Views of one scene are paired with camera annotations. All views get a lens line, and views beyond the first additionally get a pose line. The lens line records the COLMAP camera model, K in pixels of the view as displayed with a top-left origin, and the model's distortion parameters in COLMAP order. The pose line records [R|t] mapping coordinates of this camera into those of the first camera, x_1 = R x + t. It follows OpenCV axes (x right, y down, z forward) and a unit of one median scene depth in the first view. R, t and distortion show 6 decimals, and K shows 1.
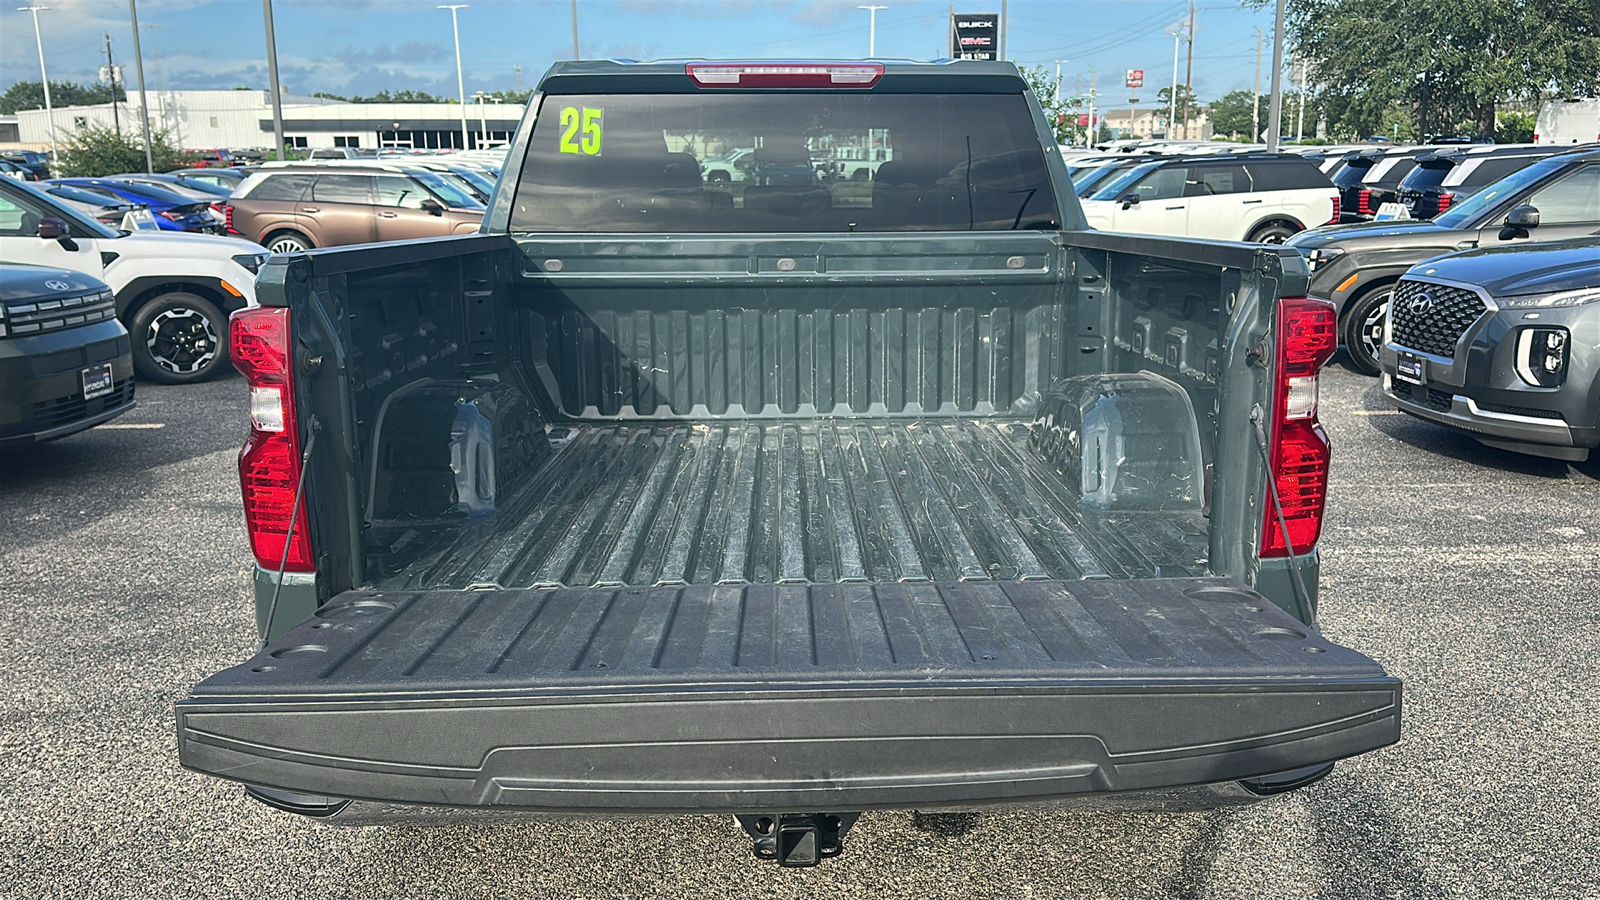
lens RADIAL K [[1369.5, 0, 836.1], [0, 1369.5, 474.9], [0, 0, 1]] dist [0.138978, -0.212612]
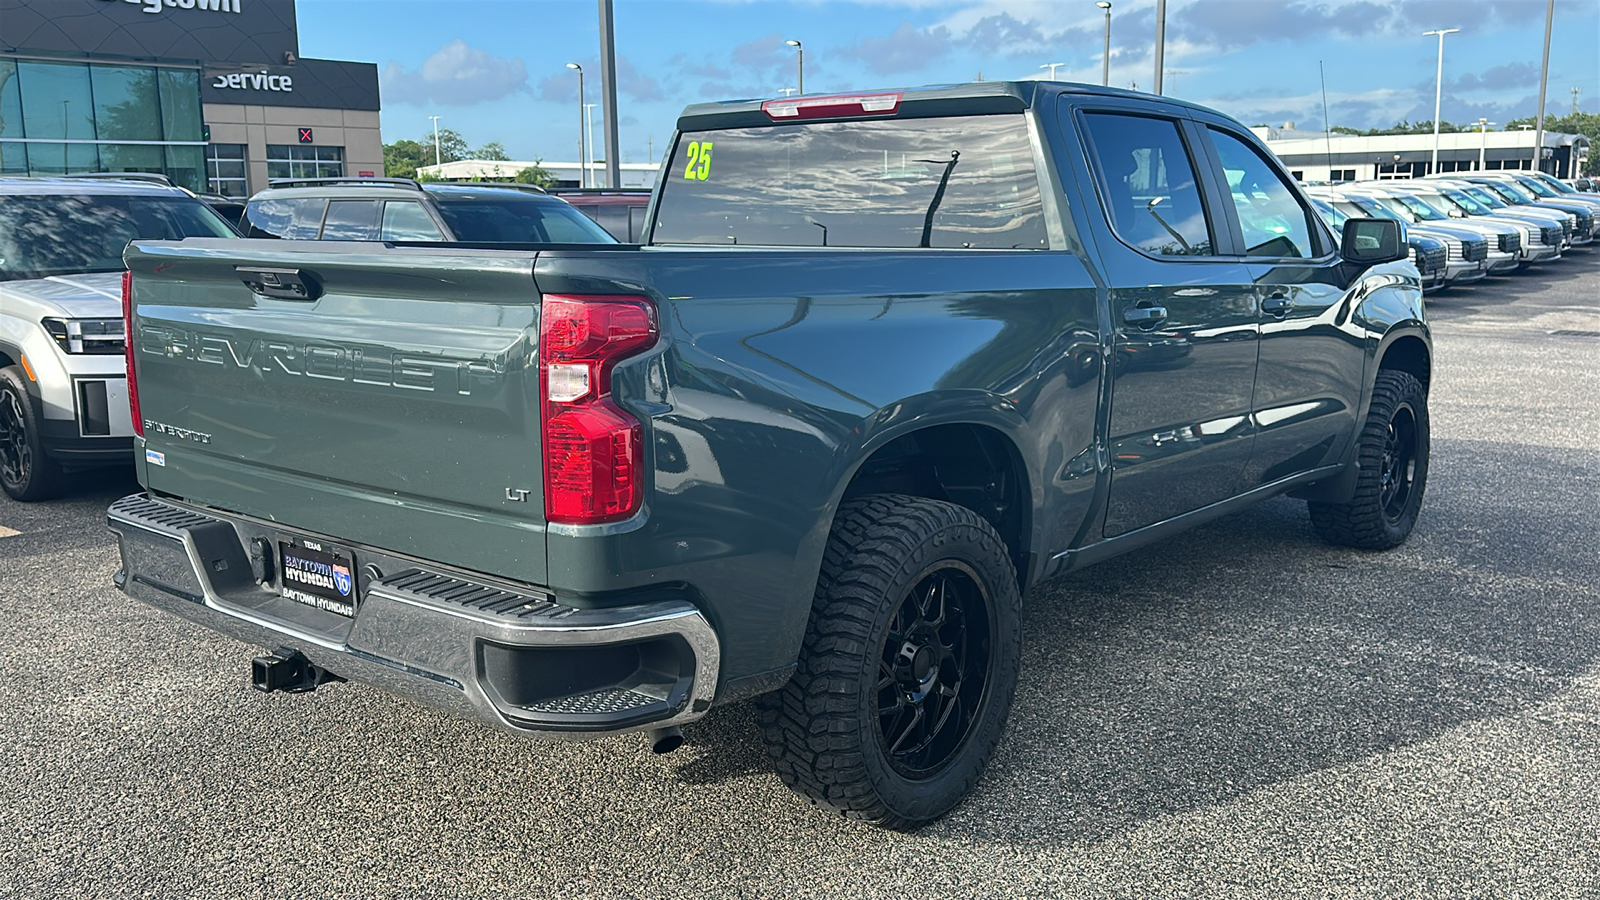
lens RADIAL K [[1374.6, 0, 796.5], [0, 1374.6, 463.3], [0, 0, 1]] dist [0.121171, -0.177895]
pose [[0.749764, 0.122906, -0.650191, 0.356130], [-0.143557, 0.989409, 0.021487, -0.012655], [0.645946, 0.077229, 0.759467, 0.080486]]
